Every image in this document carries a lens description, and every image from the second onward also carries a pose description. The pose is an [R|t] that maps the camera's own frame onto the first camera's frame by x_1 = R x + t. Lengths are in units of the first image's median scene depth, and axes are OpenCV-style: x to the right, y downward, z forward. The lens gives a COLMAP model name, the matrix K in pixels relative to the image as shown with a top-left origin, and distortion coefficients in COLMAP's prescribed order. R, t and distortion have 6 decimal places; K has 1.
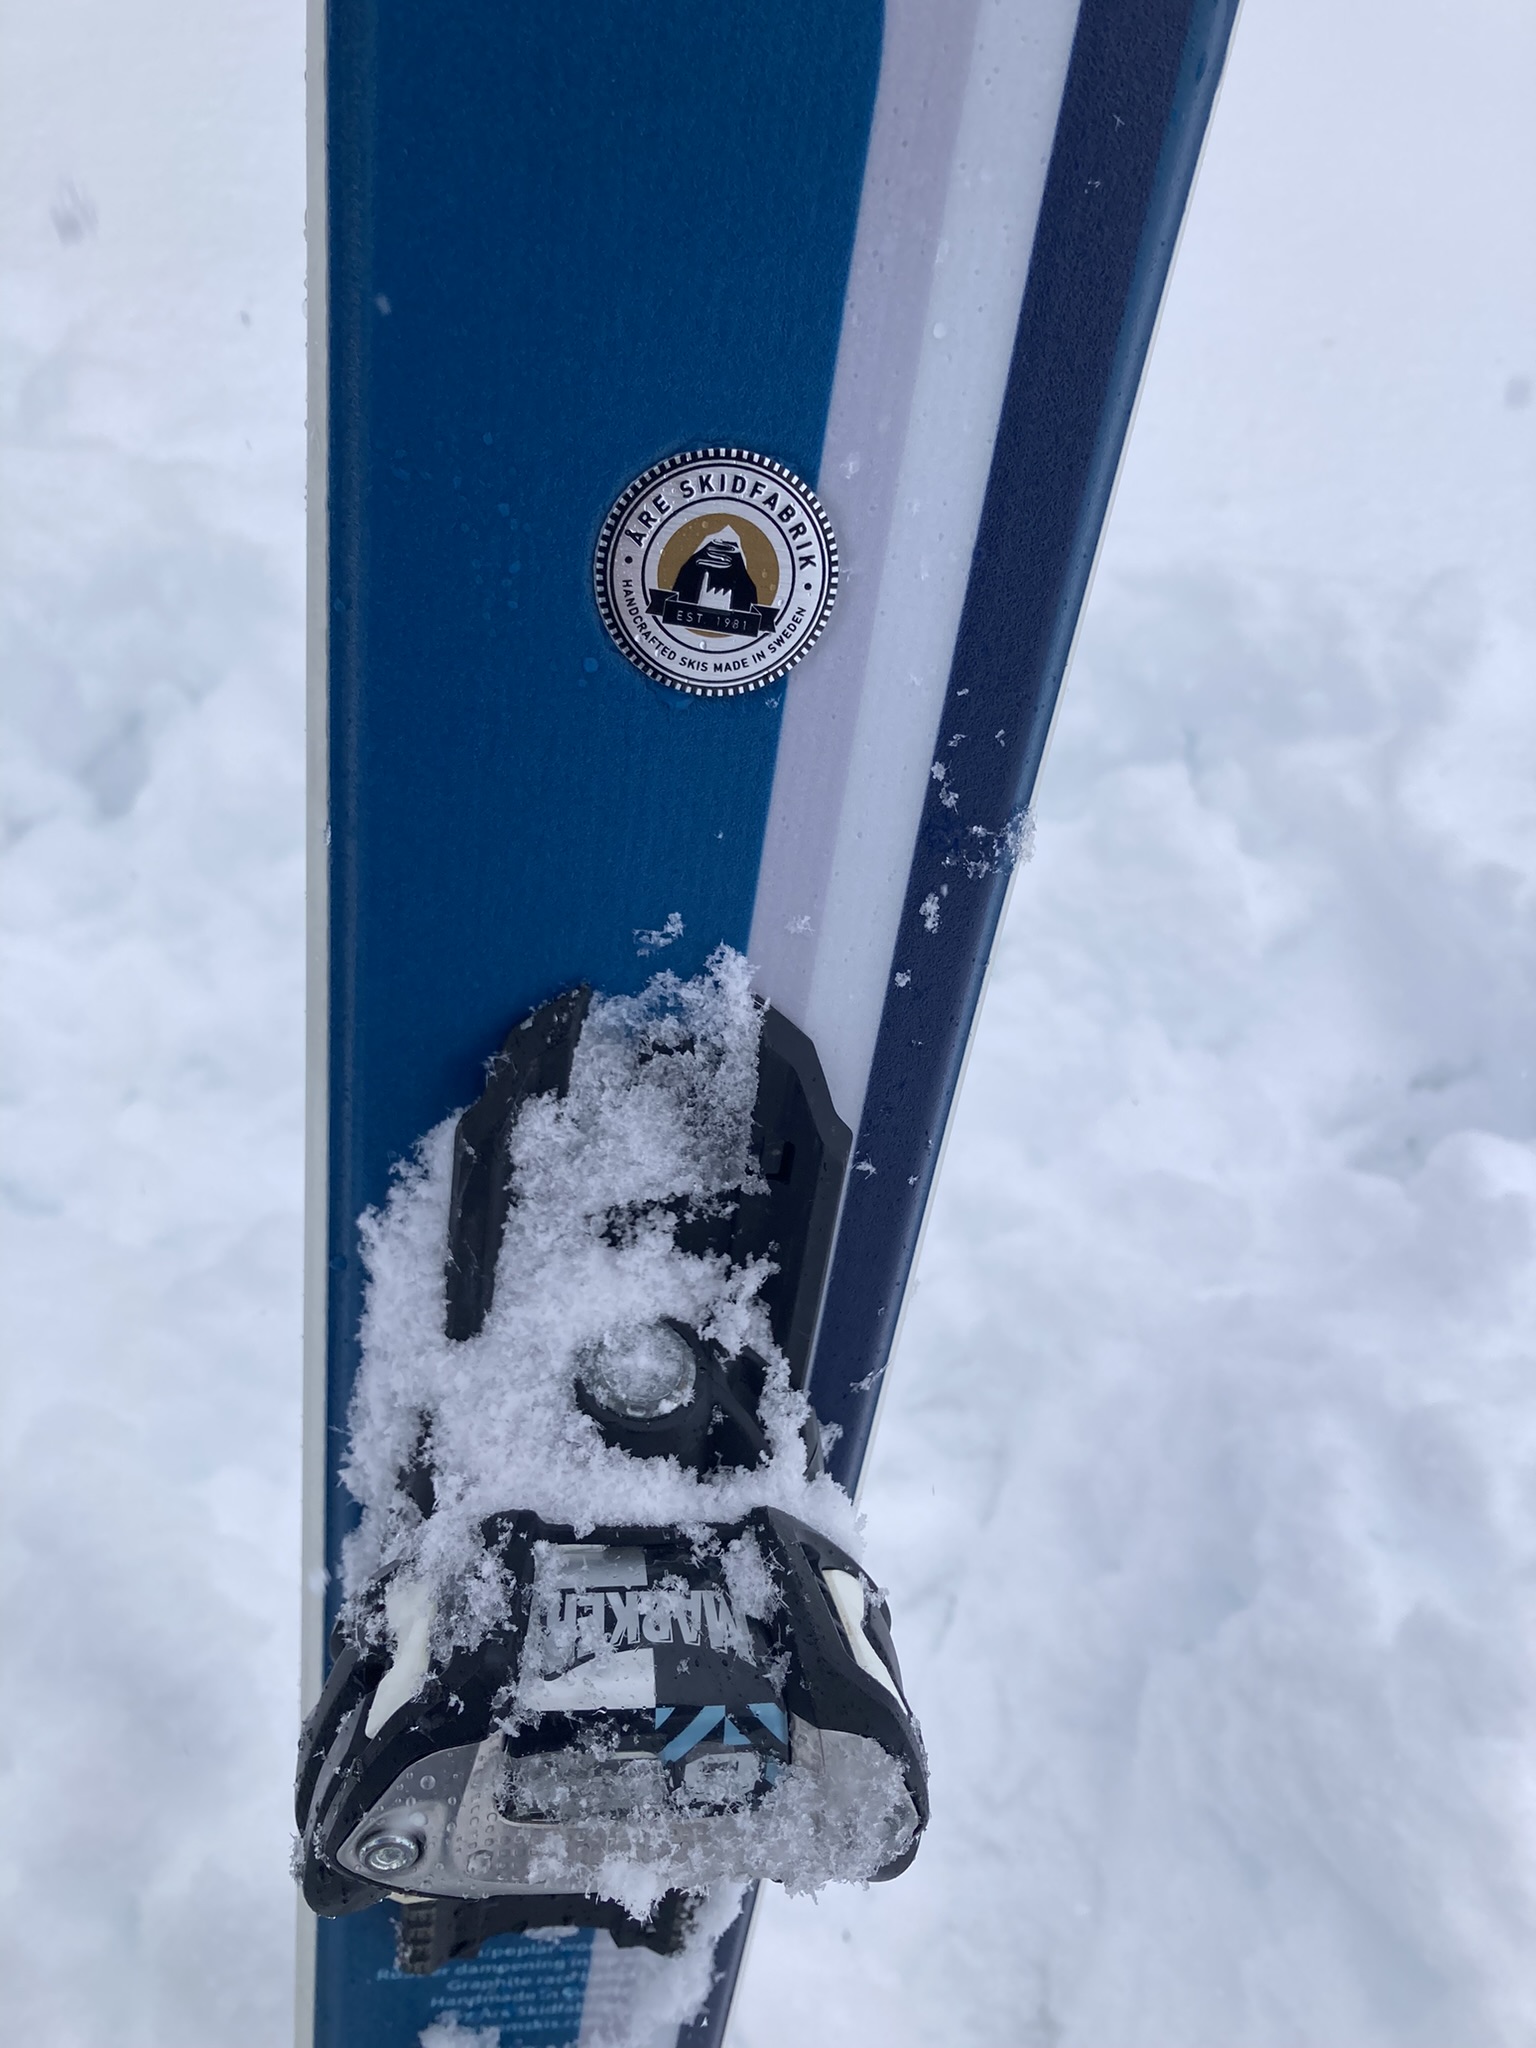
lens RADIAL K [[1625.3, 0, 814.7], [0, 1625.3, 1019.6], [0, 0, 1]] dist [0.004063, -0.019279]
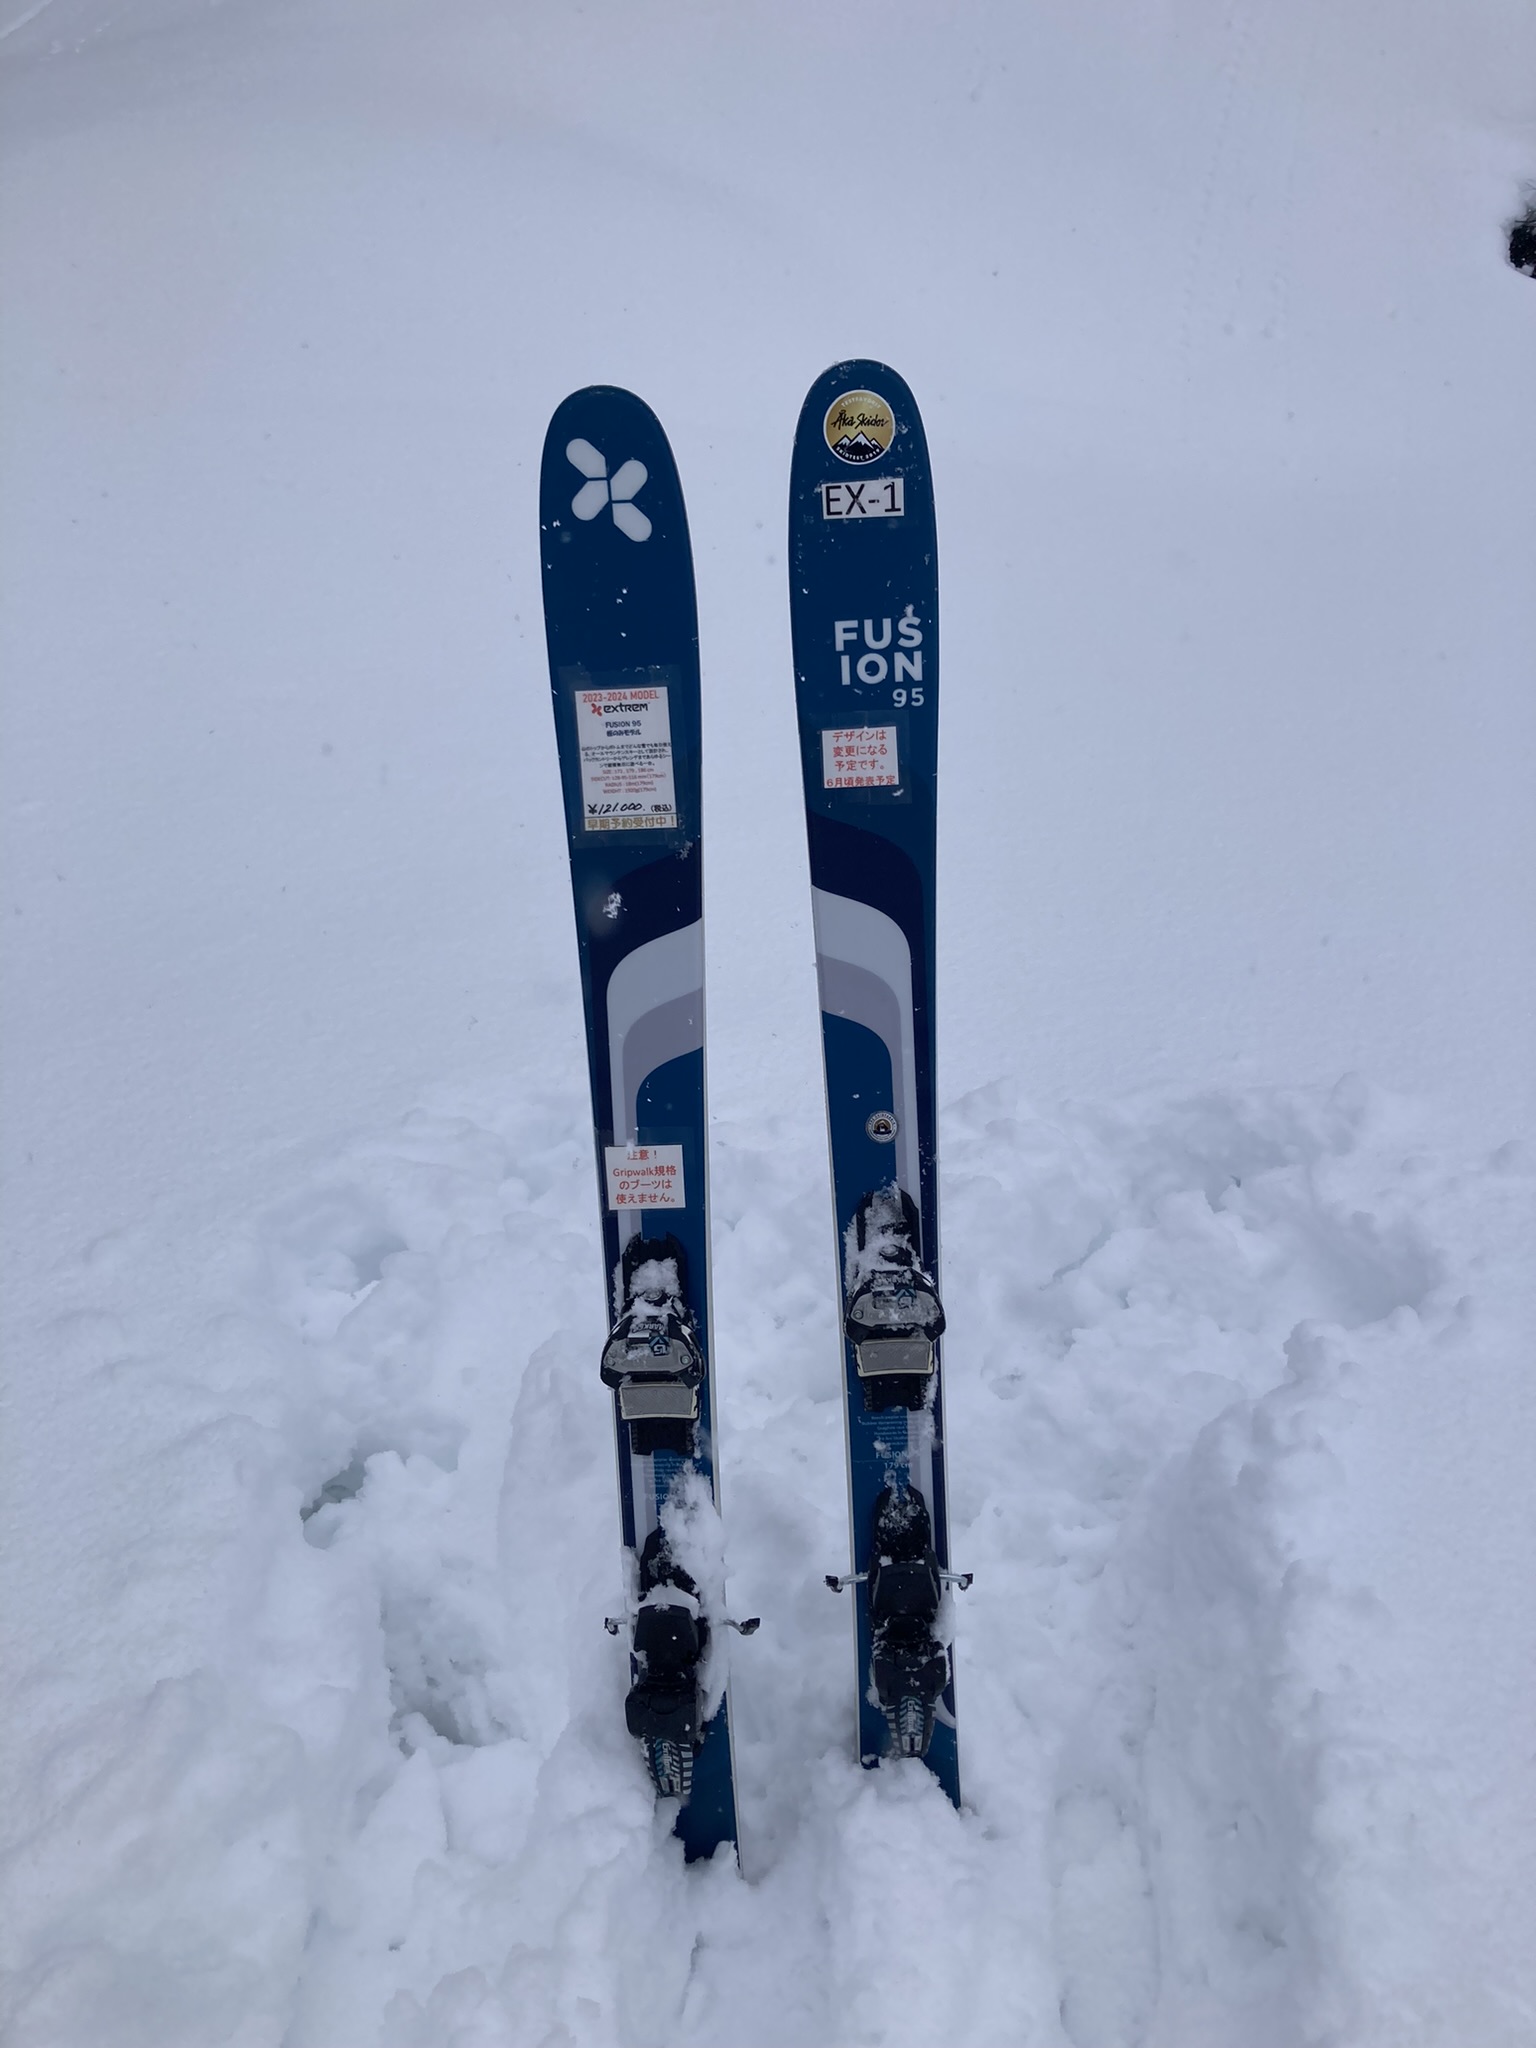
lens RADIAL K [[1625.3, 0, 814.7], [0, 1625.3, 1019.6], [0, 0, 1]] dist [0.004063, -0.019279]
pose [[0.962266, -0.182907, -0.201467, 1.046605], [0.099679, 0.925864, -0.364472, 1.655470], [0.253195, 0.330637, 0.909160, -5.088646]]
